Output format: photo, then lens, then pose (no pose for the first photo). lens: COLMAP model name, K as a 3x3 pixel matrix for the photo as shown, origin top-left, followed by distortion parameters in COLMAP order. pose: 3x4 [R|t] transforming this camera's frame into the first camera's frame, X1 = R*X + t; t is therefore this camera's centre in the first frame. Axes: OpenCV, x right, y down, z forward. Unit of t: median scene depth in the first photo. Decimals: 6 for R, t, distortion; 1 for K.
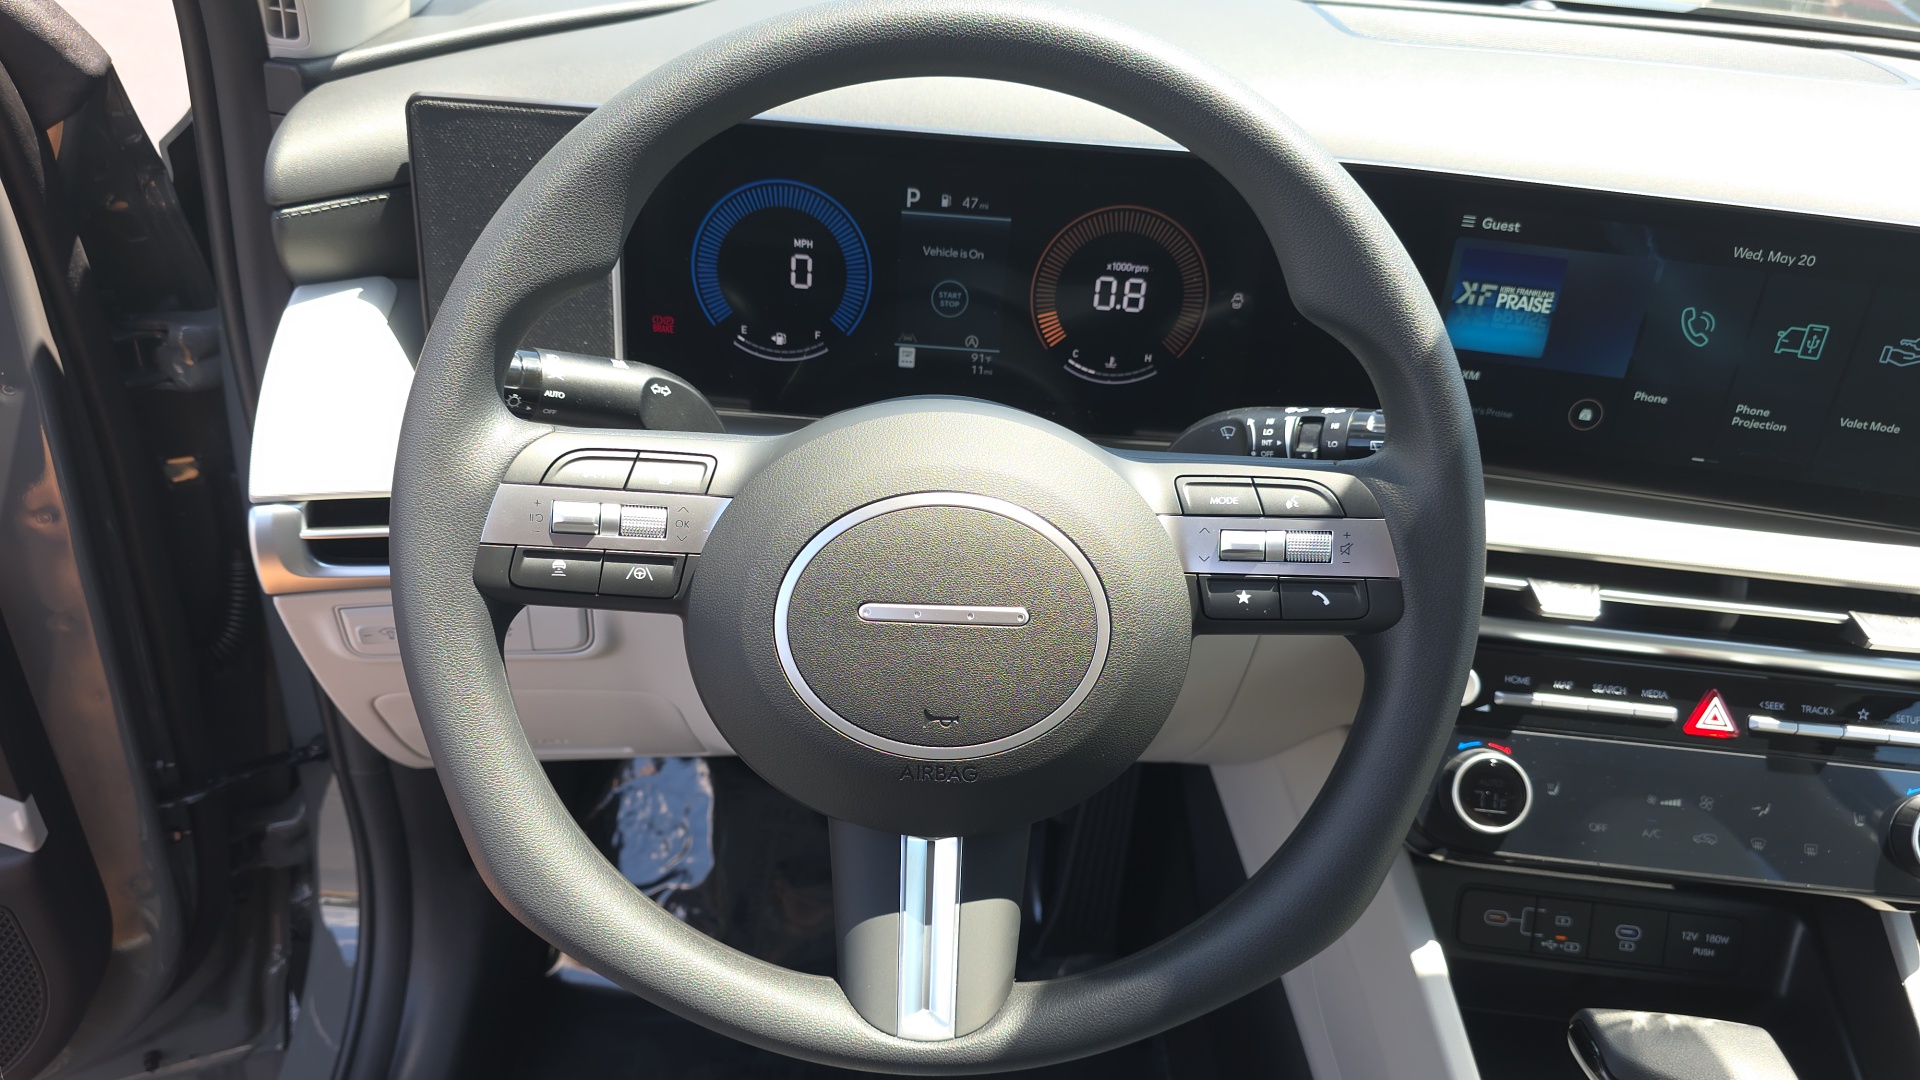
lens RADIAL K [[1333.0, 0, 951.5], [0, 1333.0, 553.1], [0, 0, 1]] dist [0.028039, -0.035602]
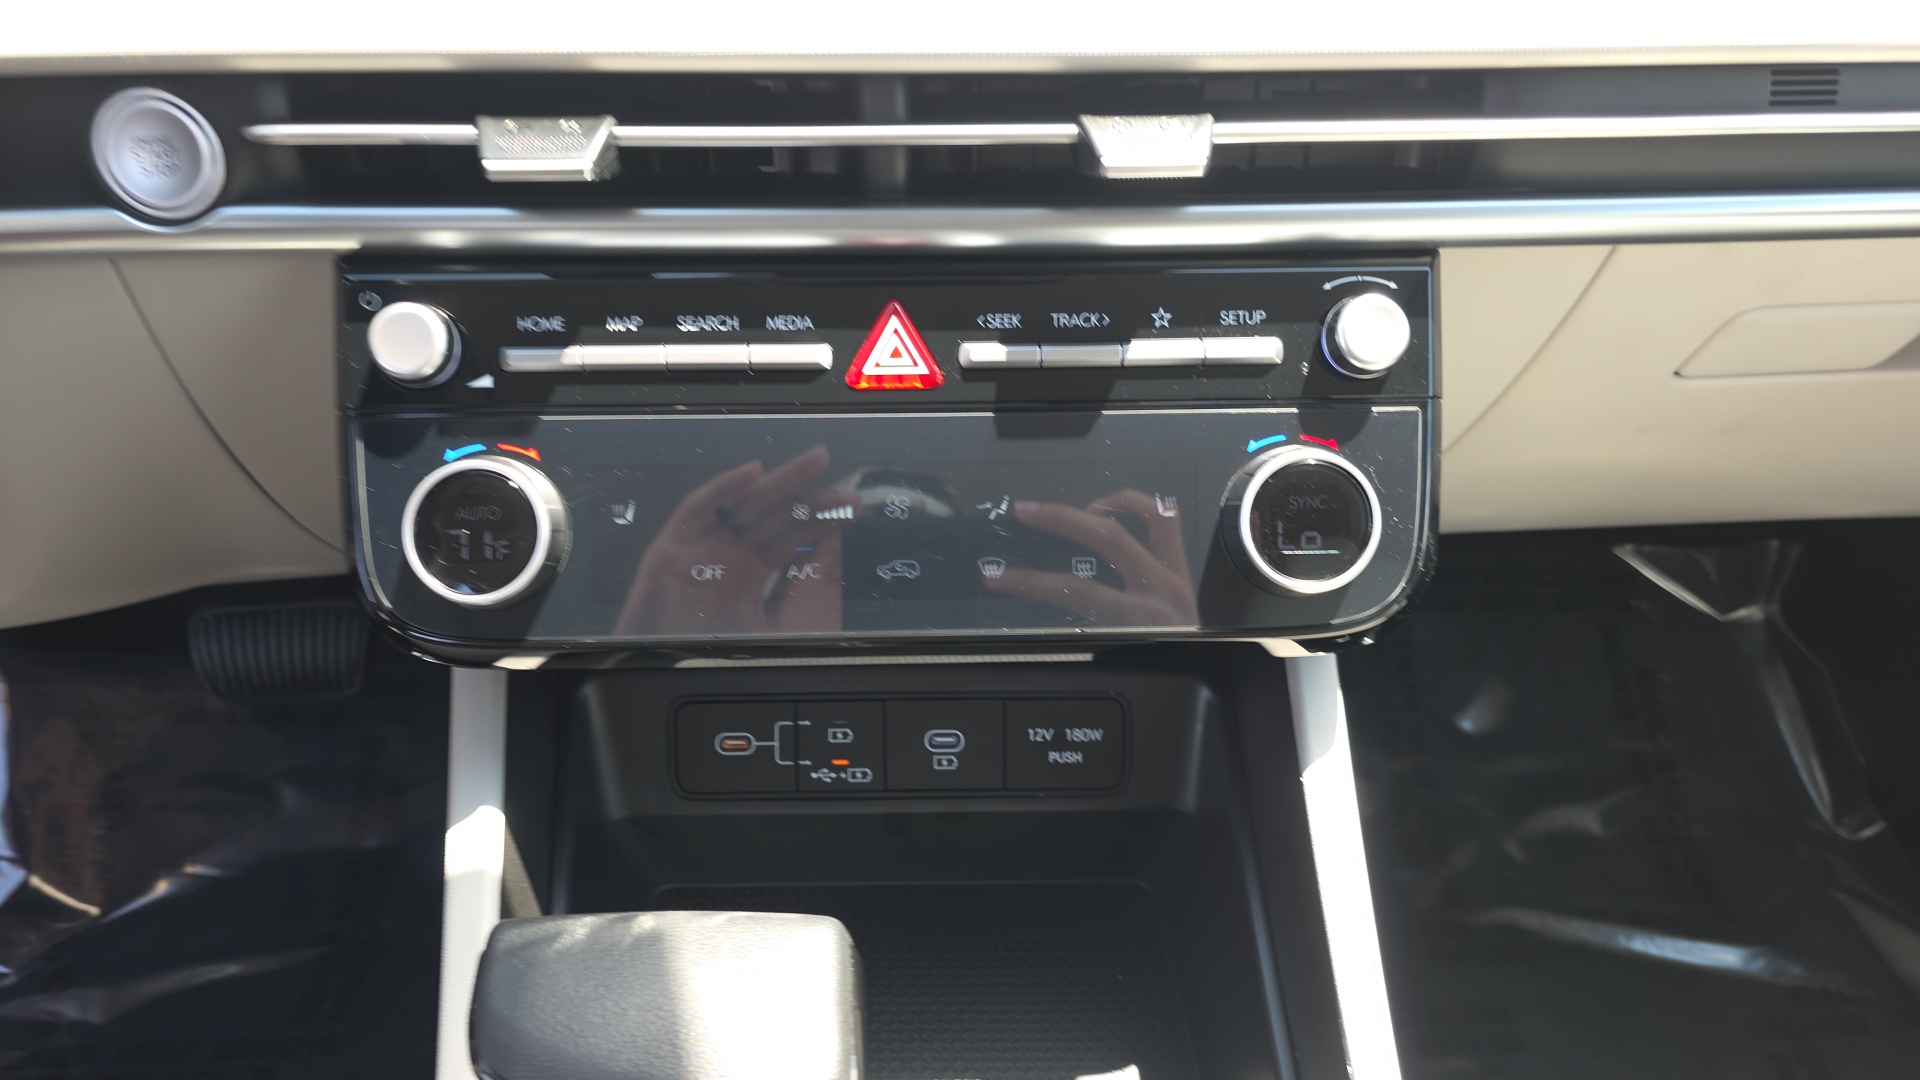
lens RADIAL K [[1333.0, 0, 951.5], [0, 1333.0, 553.1], [0, 0, 1]] dist [0.028039, -0.035602]
pose [[0.992926, -0.113138, 0.036034, 0.579988], [0.108778, 0.988405, 0.105939, 0.152979], [-0.047602, -0.101270, 0.993720, 0.456647]]
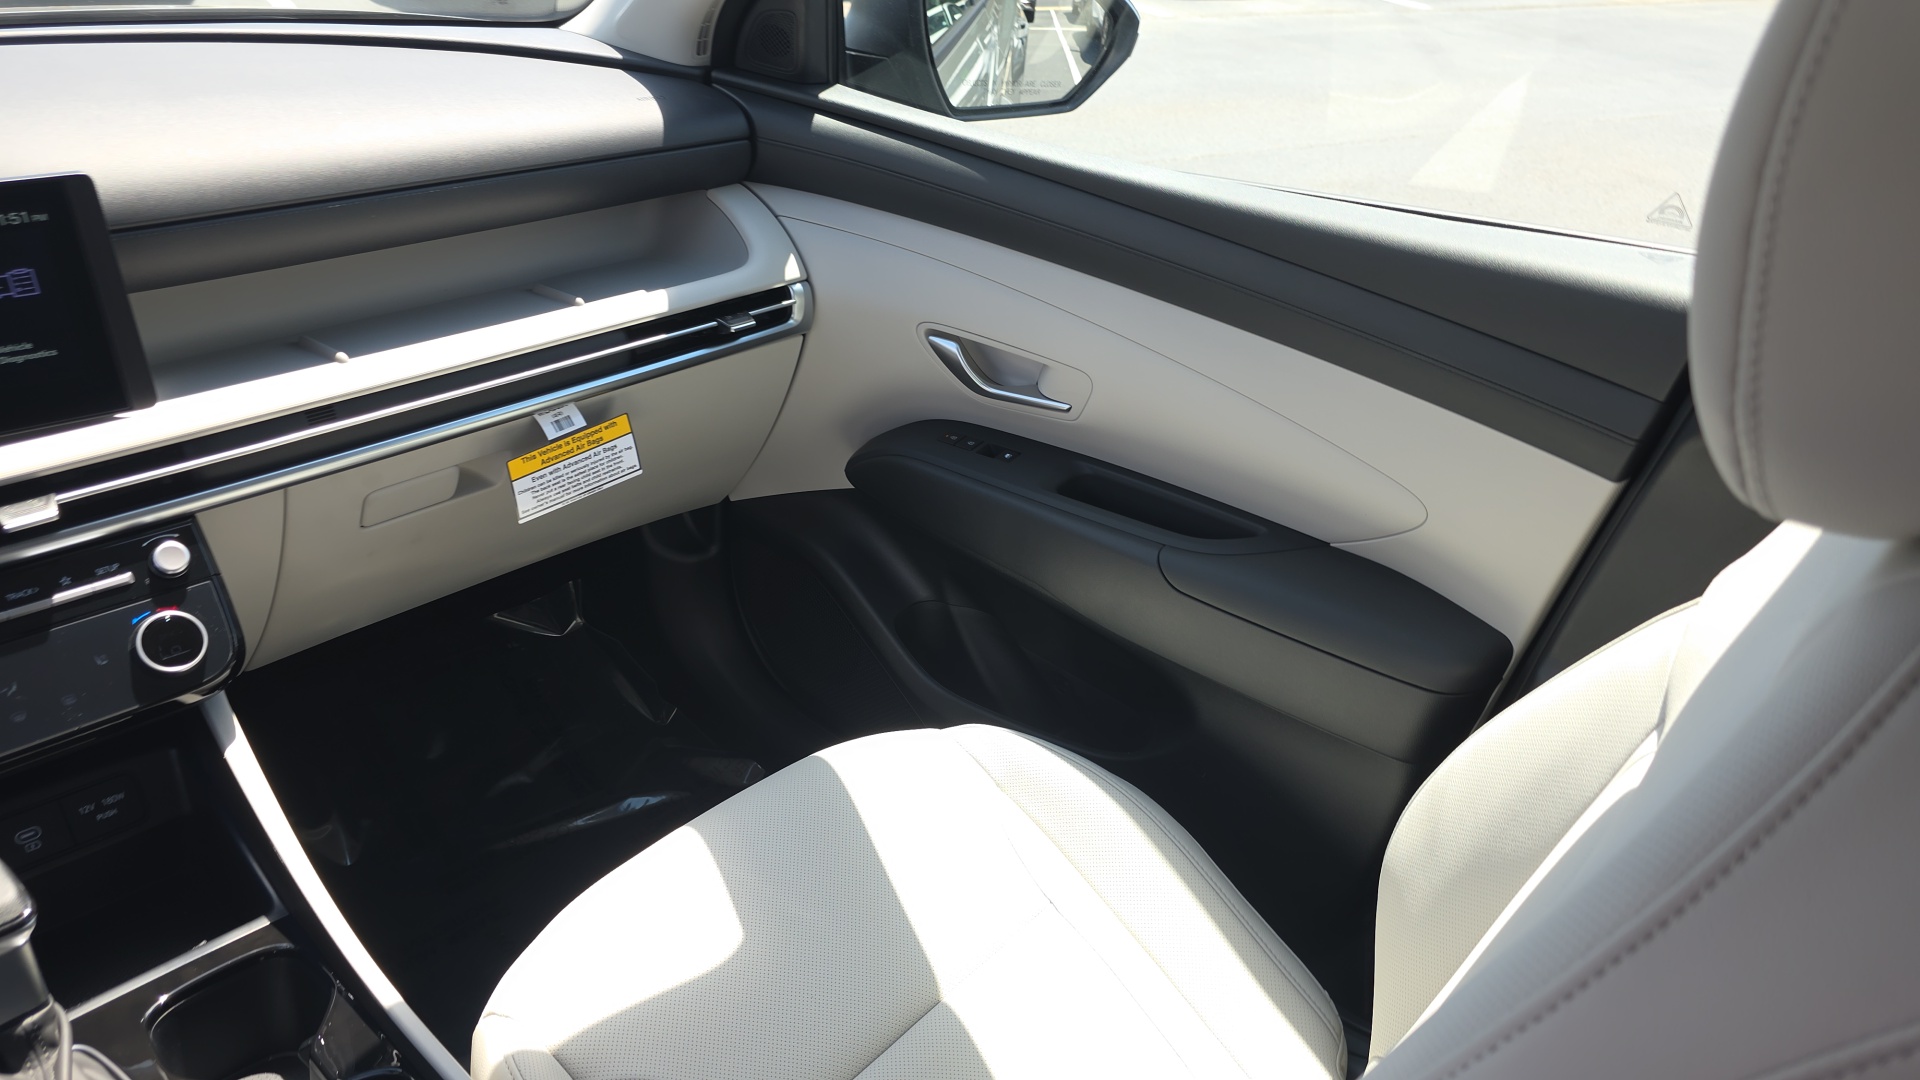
lens RADIAL K [[1314.7, 0, 971.5], [0, 1314.7, 534.0], [0, 0, 1]] dist [0.047945, -0.047665]
pose [[0.651486, -0.396037, 0.647086, 0.465437], [0.394041, 0.905502, 0.157475, 0.222402], [-0.648304, 0.152386, 0.745976, -0.458056]]
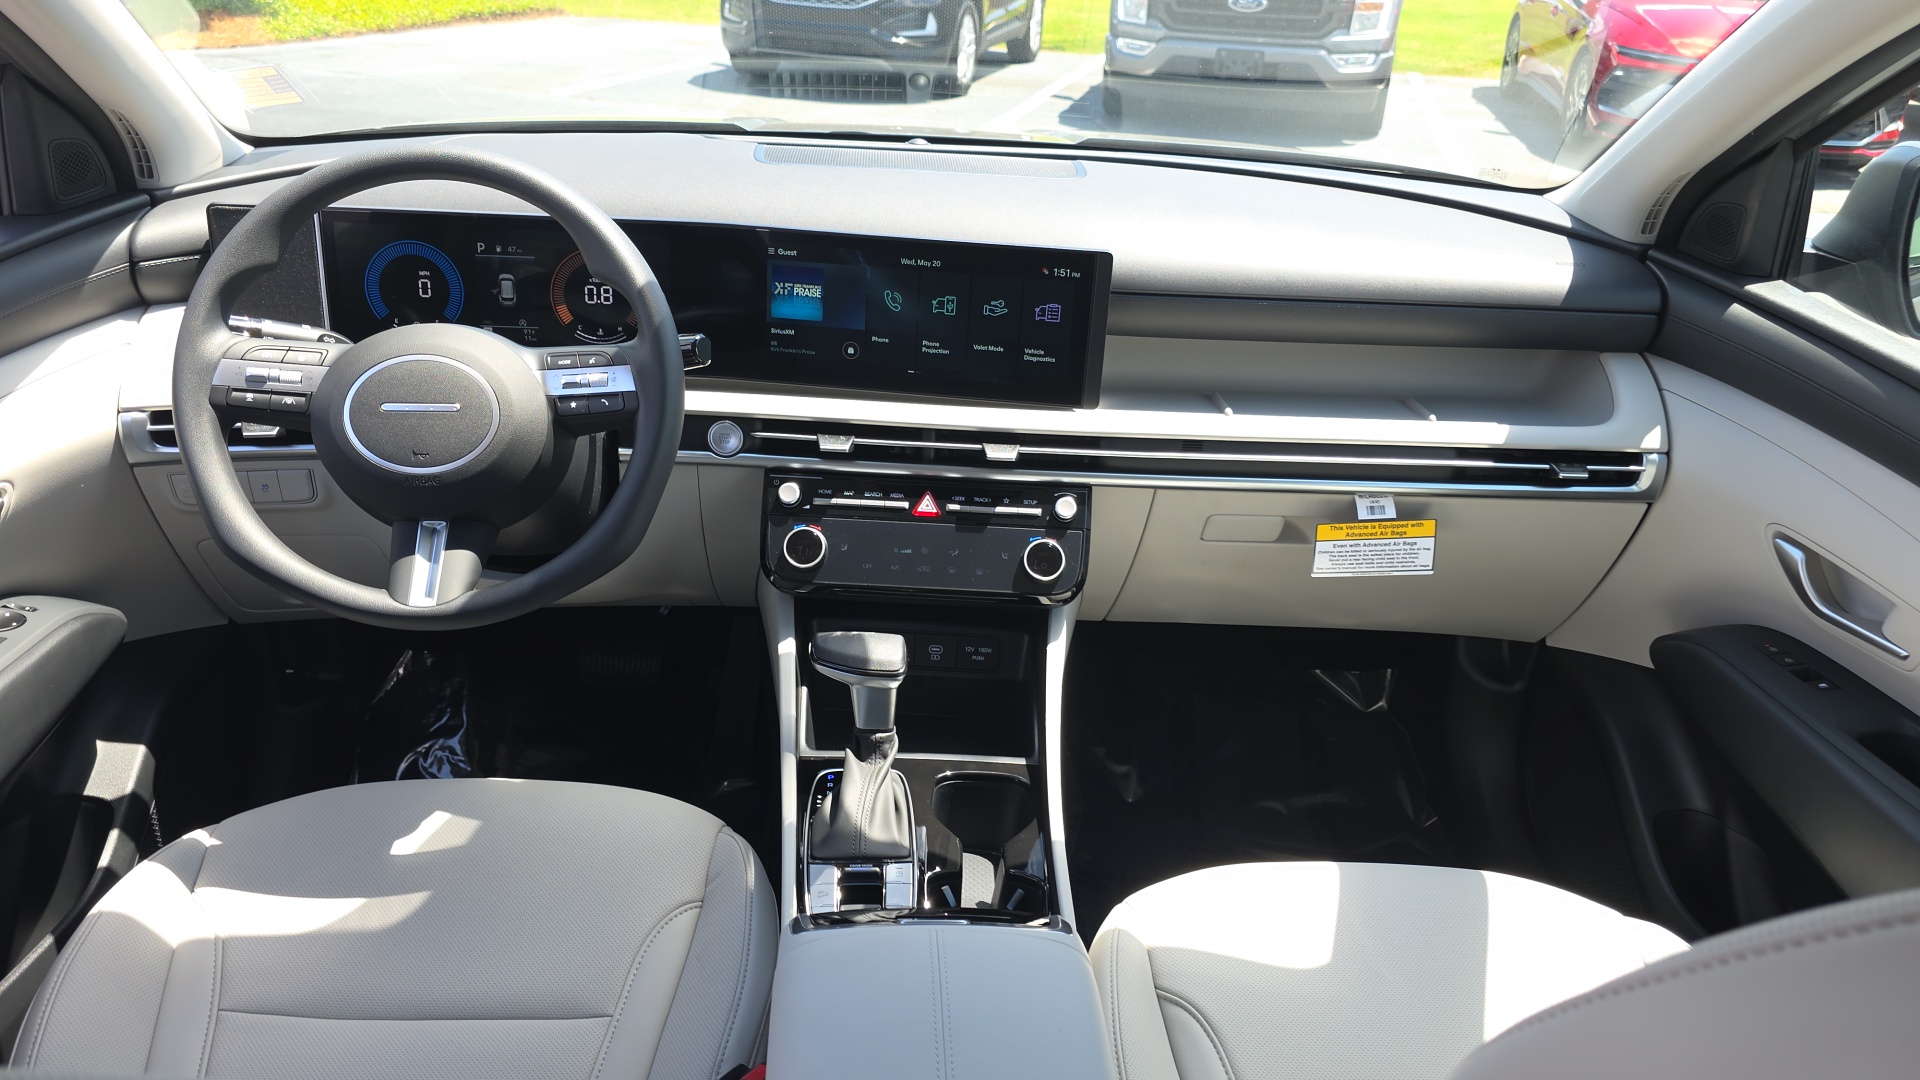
lens RADIAL K [[1324.7, 0, 950.5], [0, 1324.7, 542.2], [0, 0, 1]] dist [0.089585, -0.092350]
pose [[0.998642, -0.043942, 0.027994, 0.563660], [0.046605, 0.993596, -0.102930, 0.378051], [-0.023292, 0.104095, 0.994295, -0.874433]]
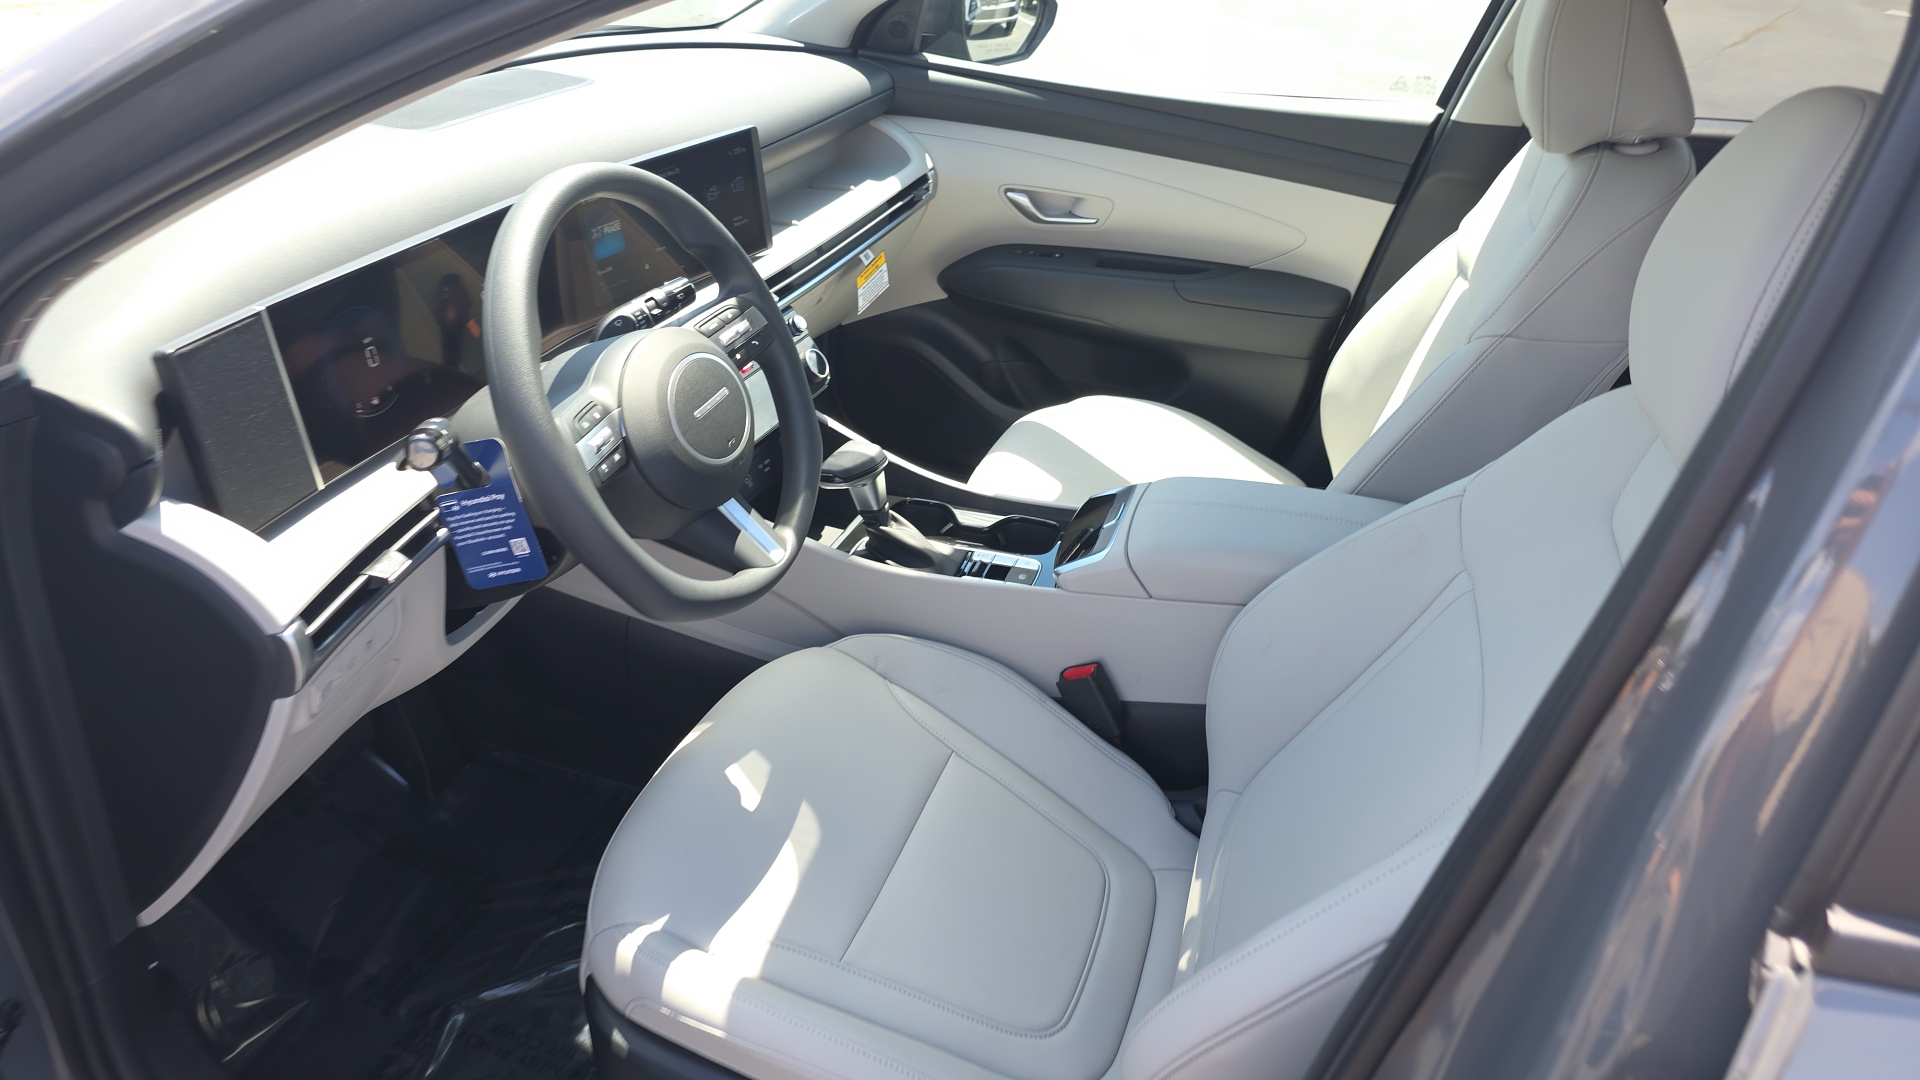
lens RADIAL K [[1310.9, 0, 958.0], [0, 1310.9, 506.6], [0, 0, 1]] dist [0.093404, -0.034013]
pose [[0.299645, -0.503170, 0.810575, -1.330989], [0.465765, 0.818639, 0.335996, -0.275722], [-0.832632, 0.276858, 0.479661, -0.339190]]
